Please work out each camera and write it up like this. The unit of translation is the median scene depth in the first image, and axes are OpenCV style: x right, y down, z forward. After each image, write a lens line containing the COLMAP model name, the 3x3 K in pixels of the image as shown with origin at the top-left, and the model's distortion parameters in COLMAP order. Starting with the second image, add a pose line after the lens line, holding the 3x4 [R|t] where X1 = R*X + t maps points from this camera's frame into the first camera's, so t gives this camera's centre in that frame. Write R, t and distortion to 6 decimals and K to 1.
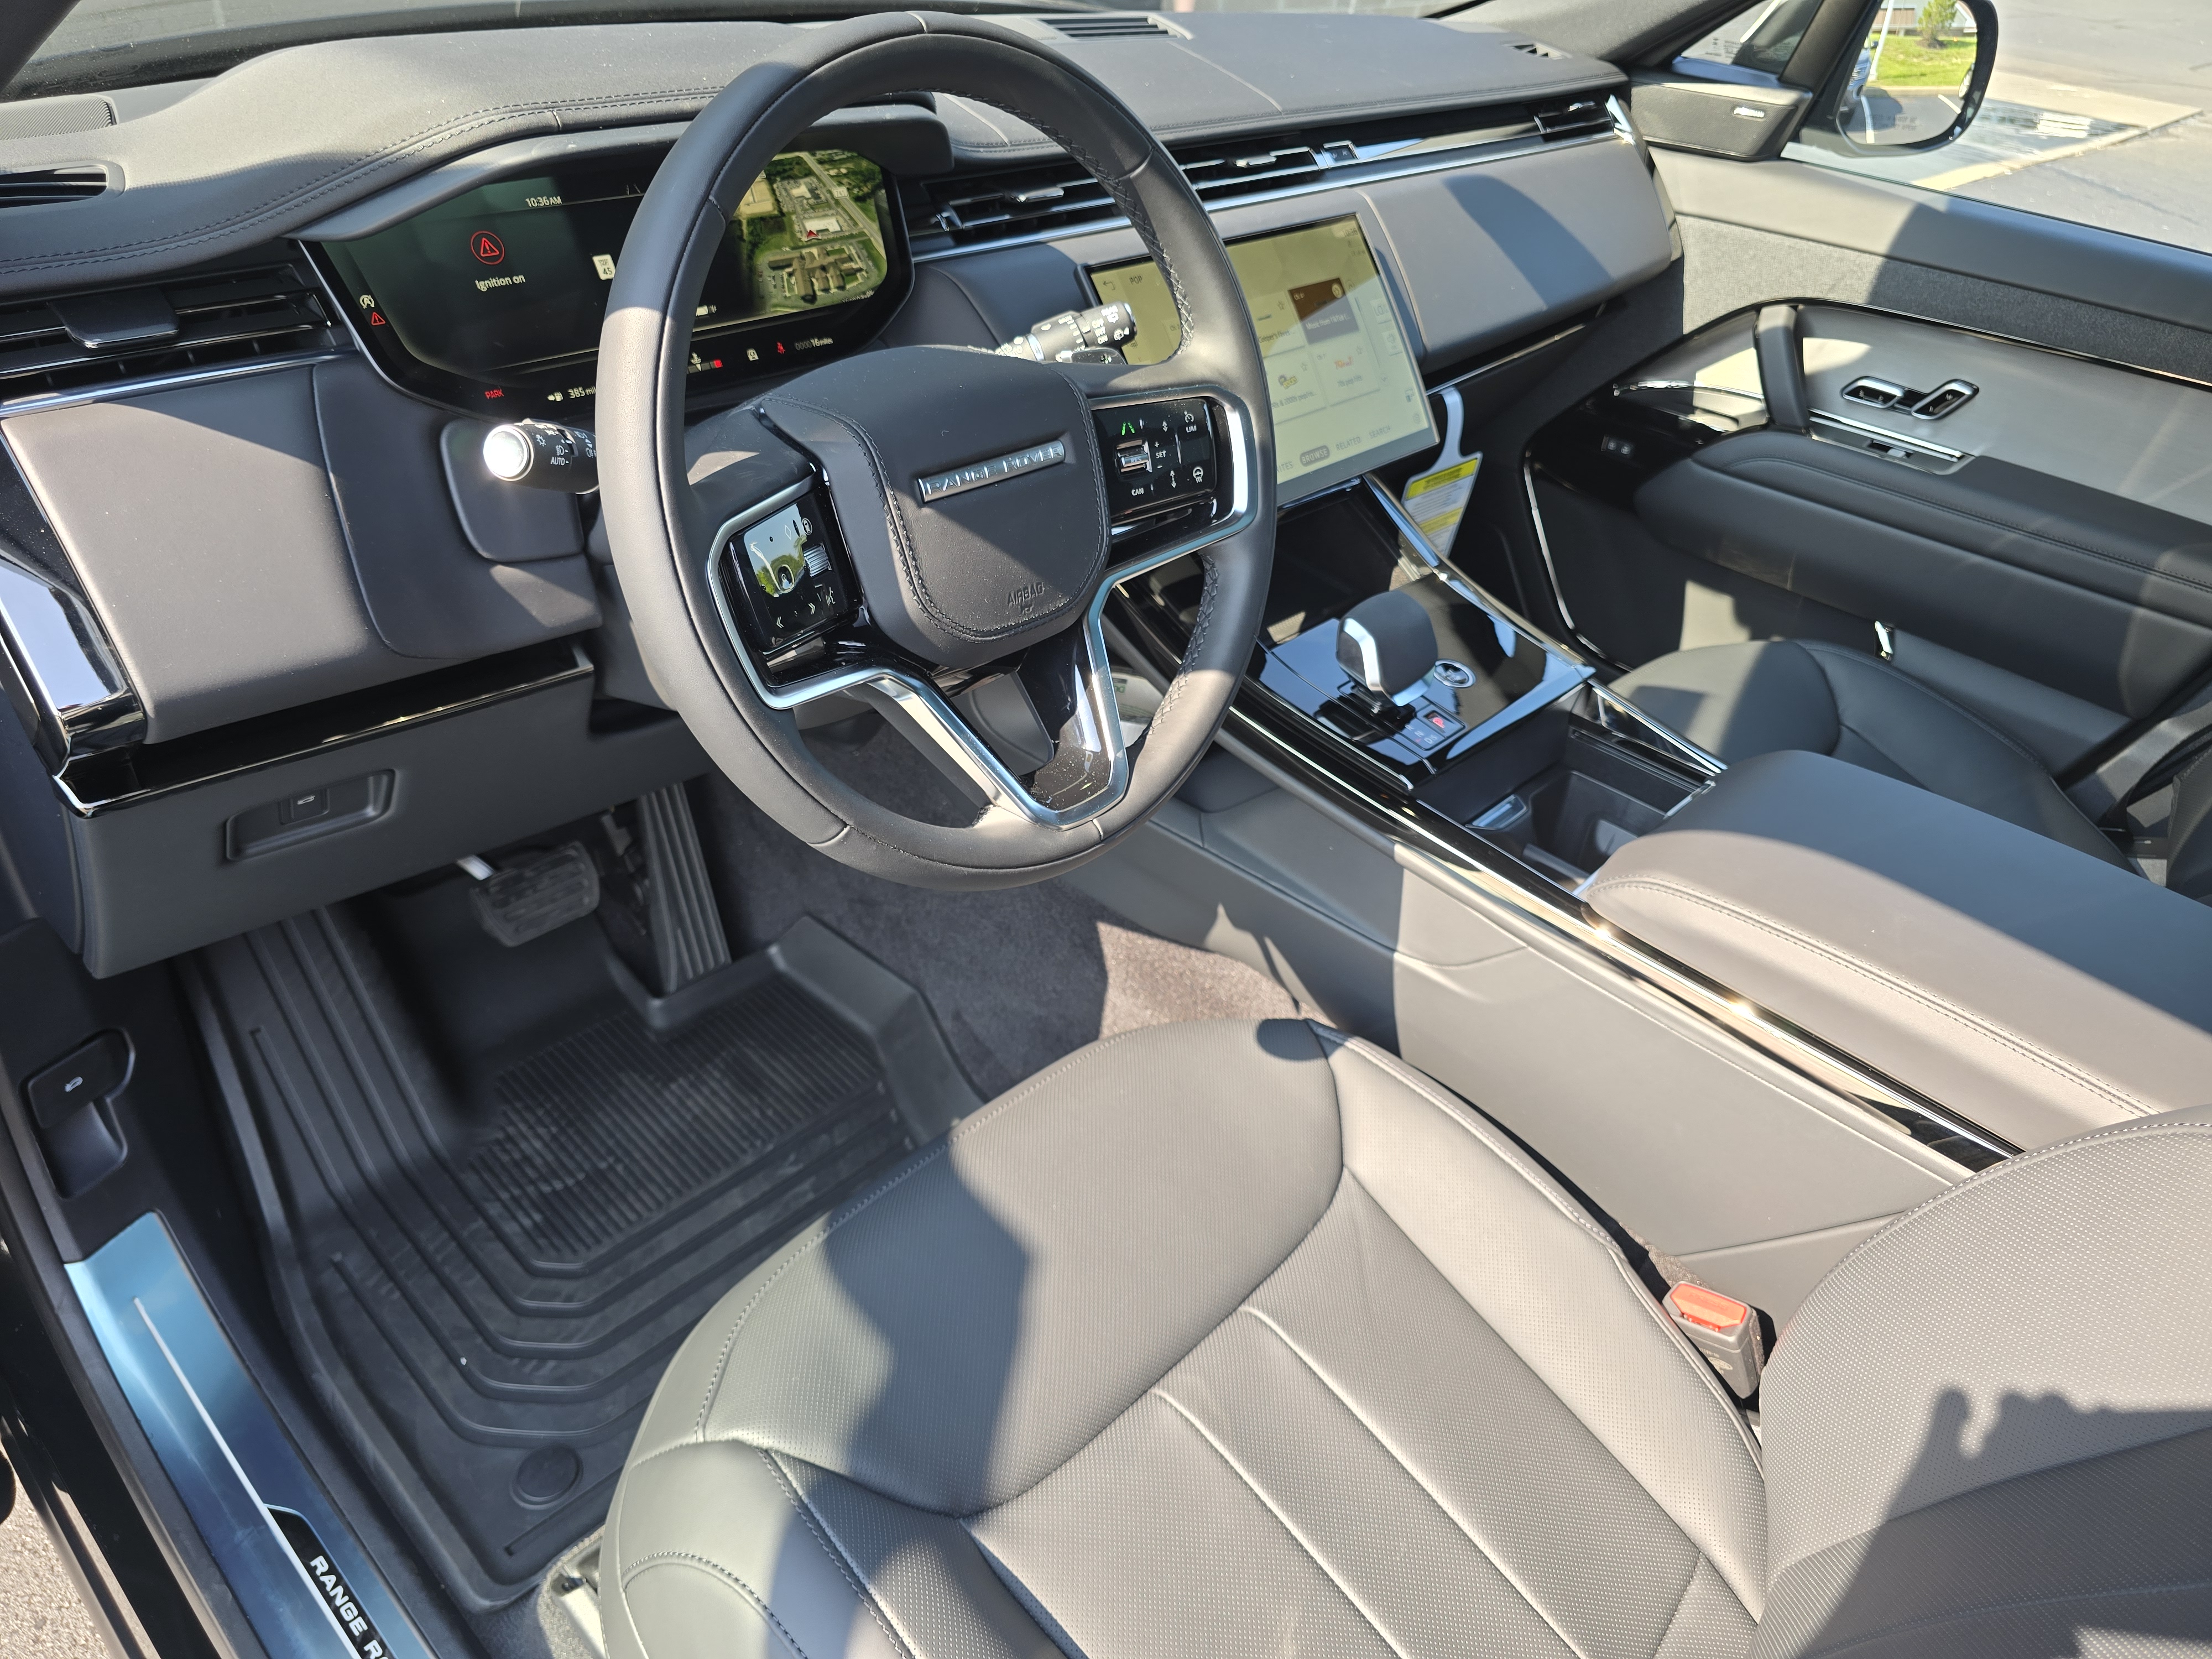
lens RADIAL K [[1558.2, 0, 1140.7], [0, 1558.2, 804.9], [0, 0, 1]] dist [0.048196, -0.038793]
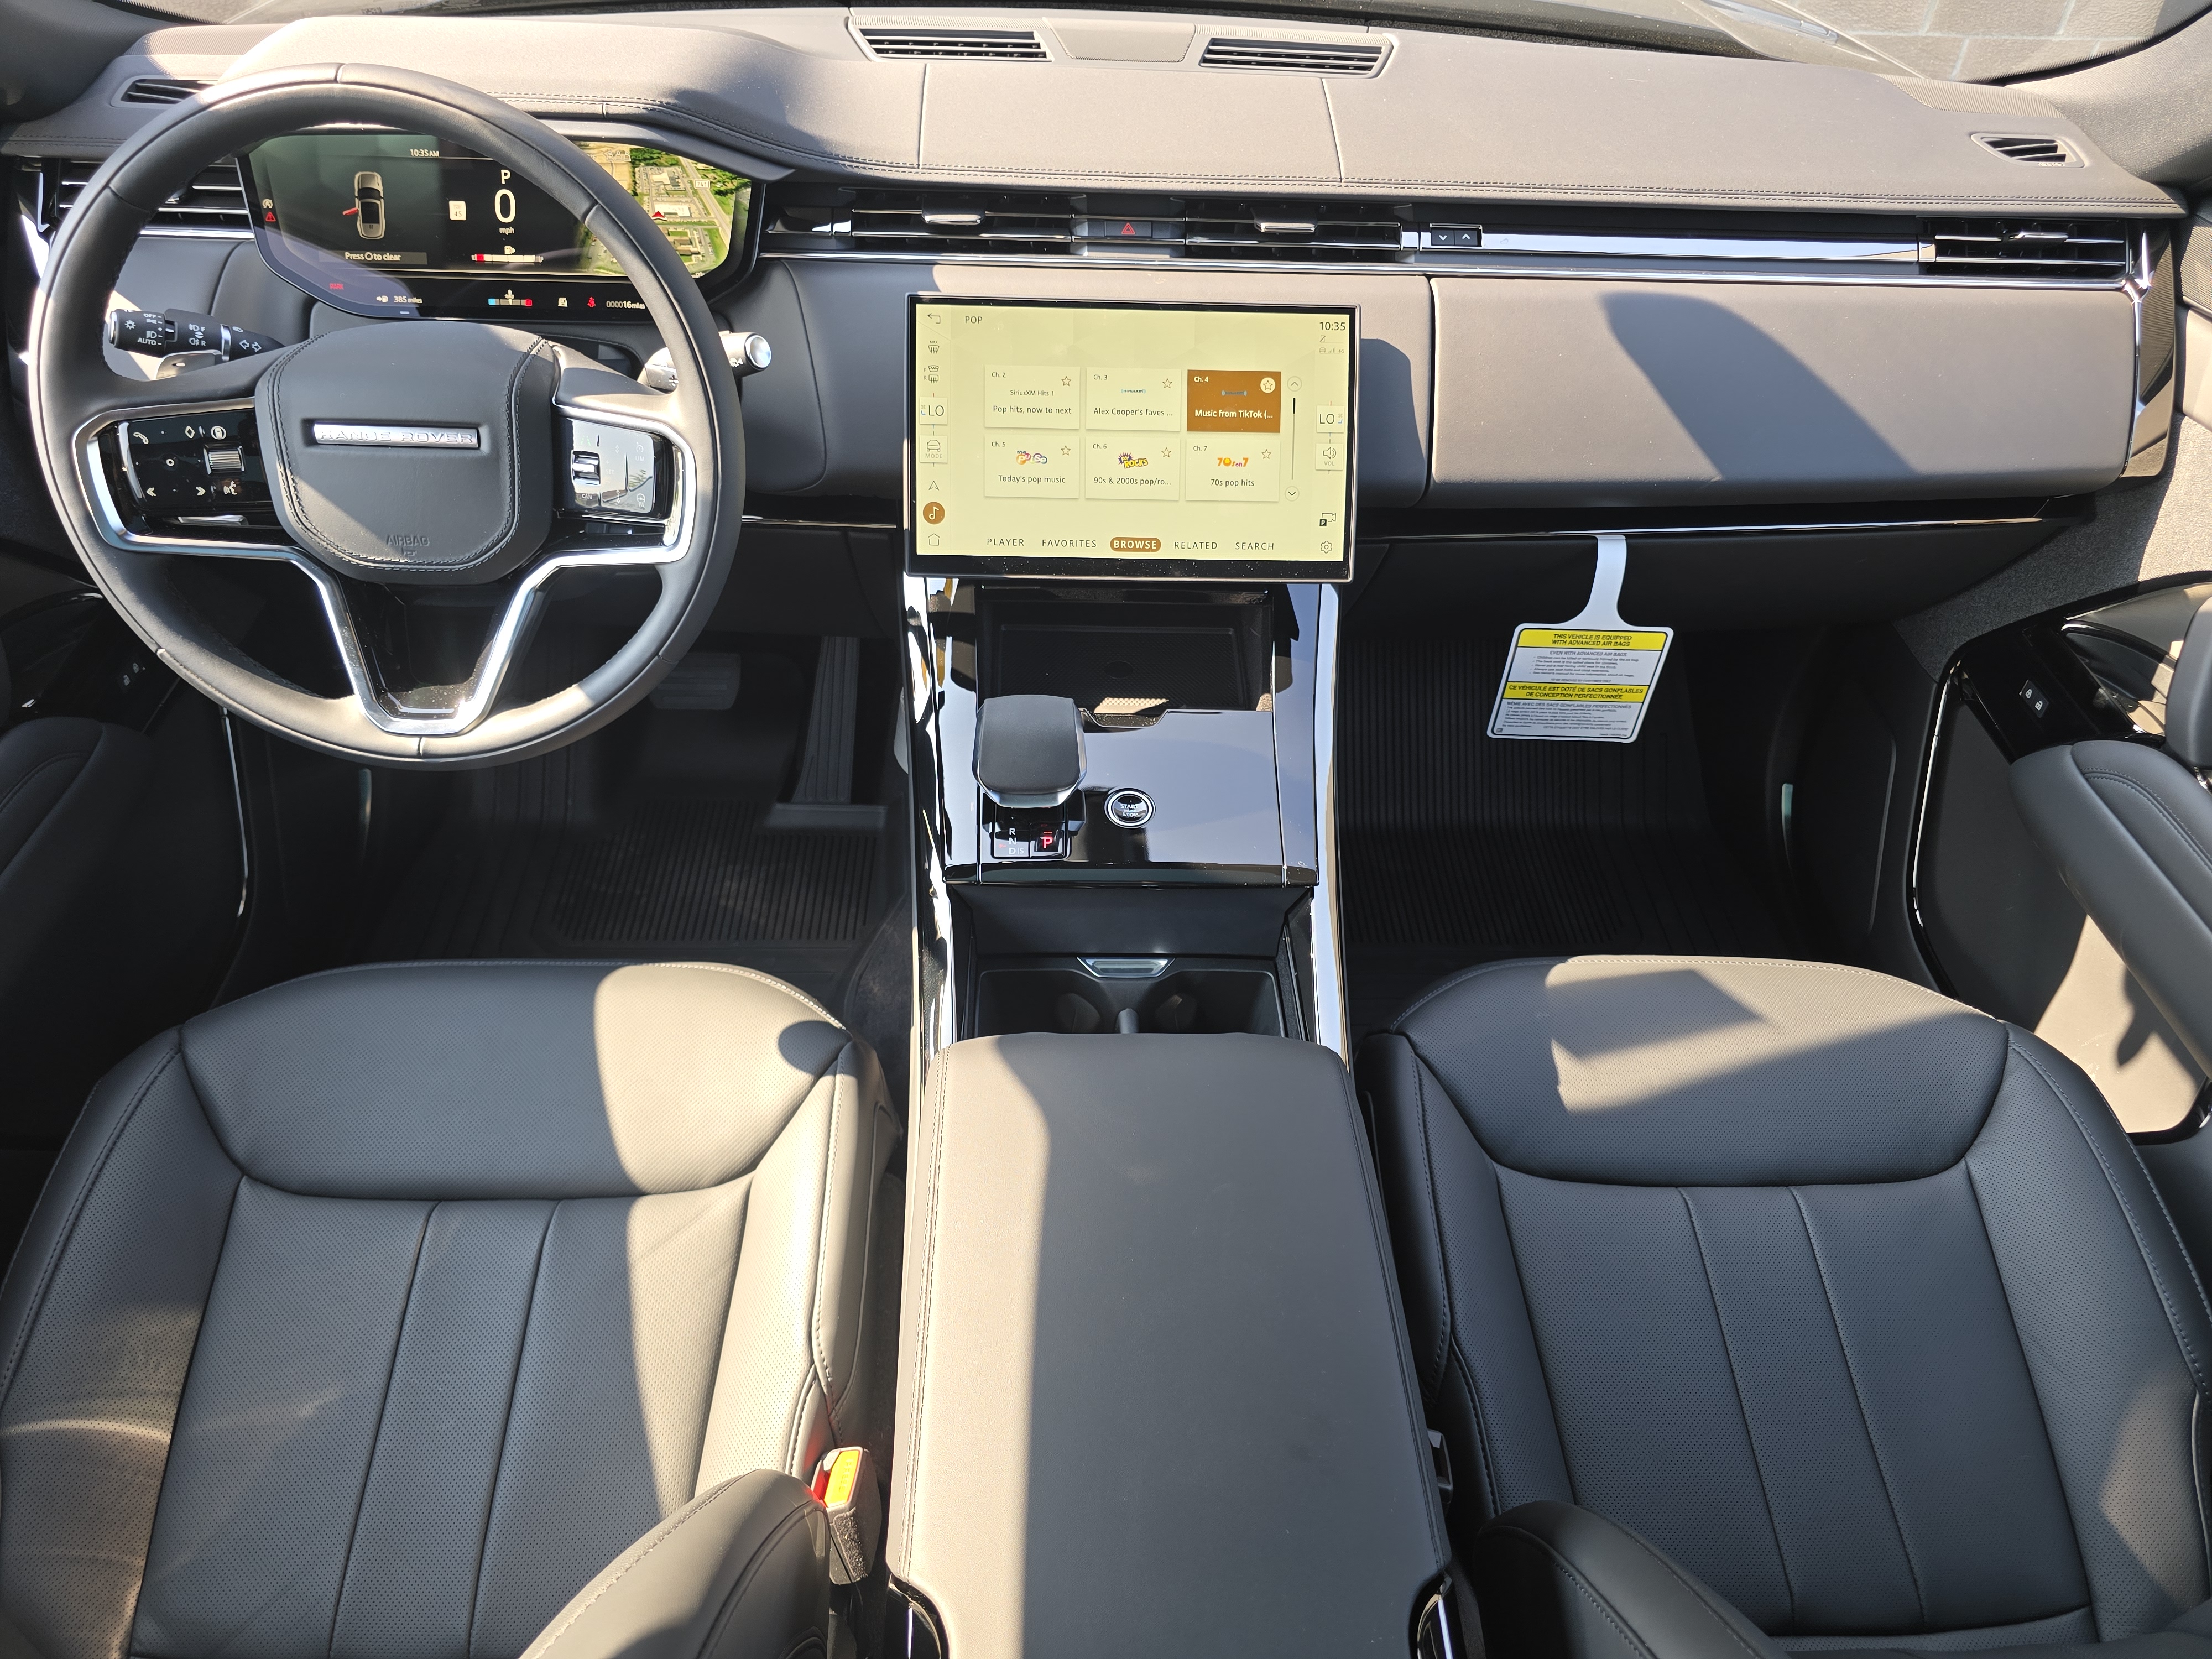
lens RADIAL K [[1558.2, 0, 1114.7], [0, 1558.2, 817.6], [0, 0, 1]] dist [0.048196, -0.038793]
pose [[0.691892, 0.421213, -0.586400, 0.901806], [-0.378722, 0.903213, 0.201928, -0.320514], [0.614699, 0.082370, 0.784449, 0.319171]]
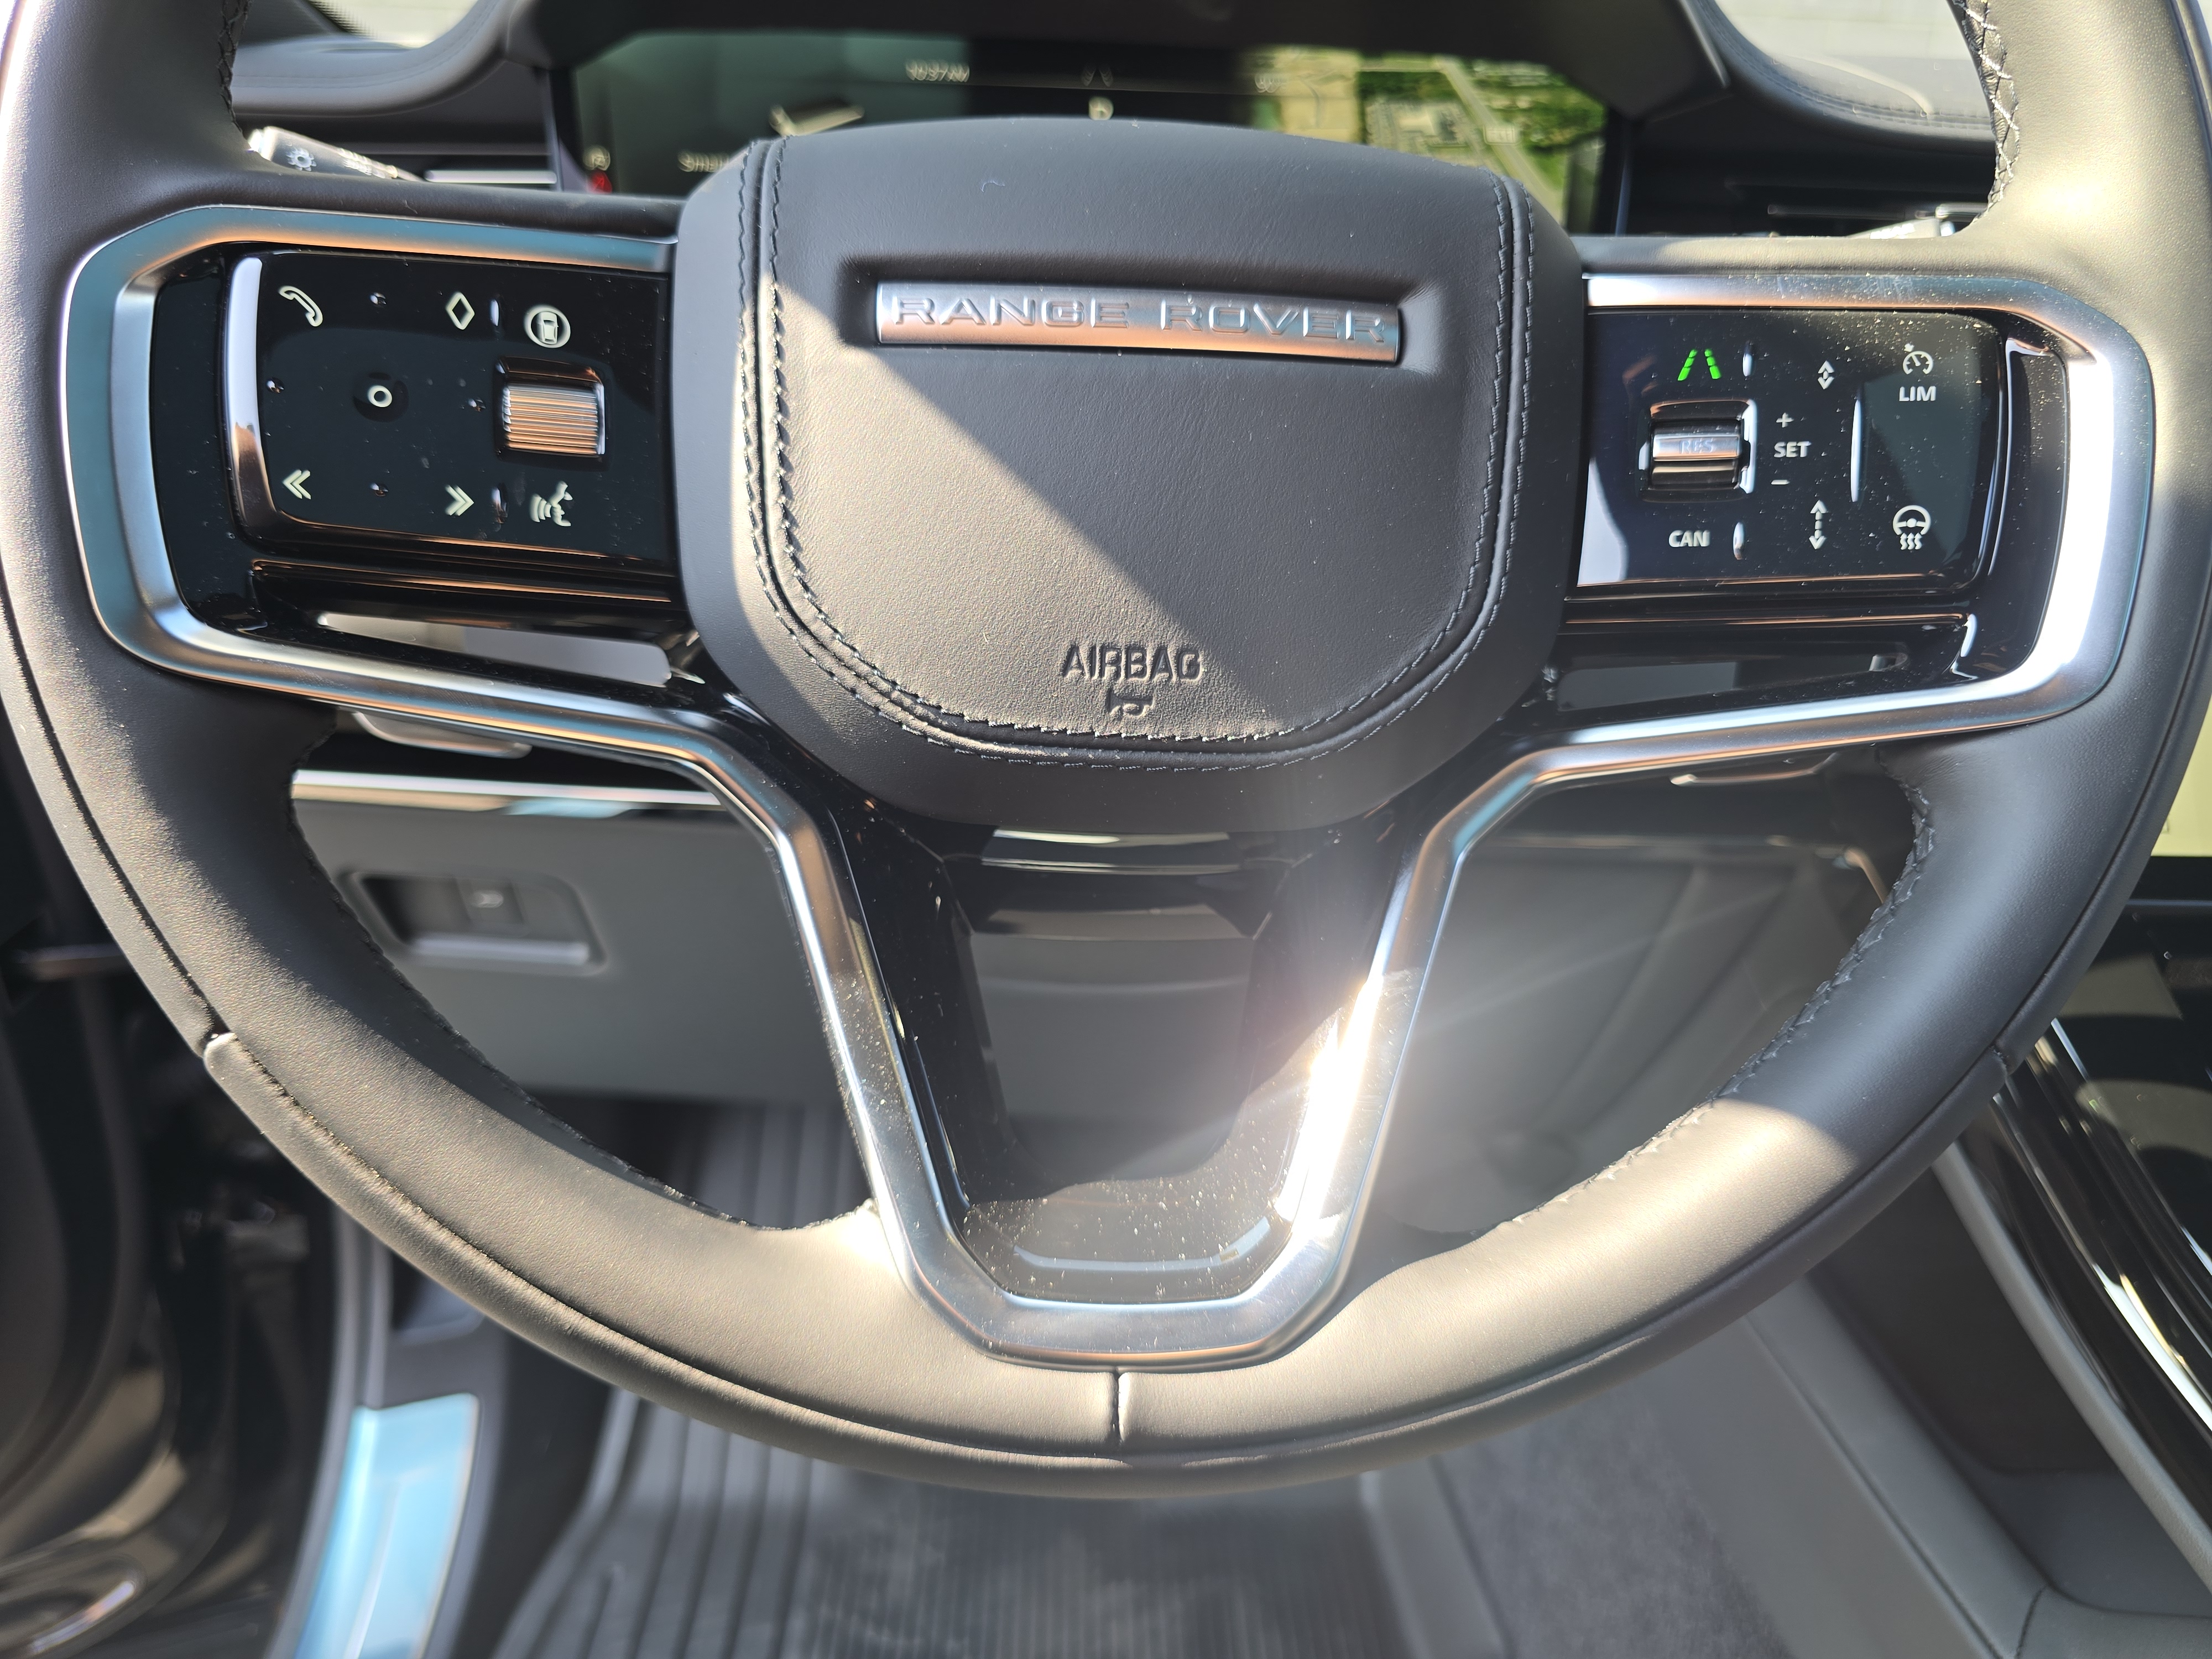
lens RADIAL K [[1558.2, 0, 1110.4], [0, 1558.2, 837.8], [0, 0, 1]] dist [0.048196, -0.038793]
pose [[0.698664, 0.191406, -0.689371, 0.142592], [-0.373681, 0.919303, -0.123471, -0.042916], [0.610108, 0.343870, 0.713808, 0.610534]]
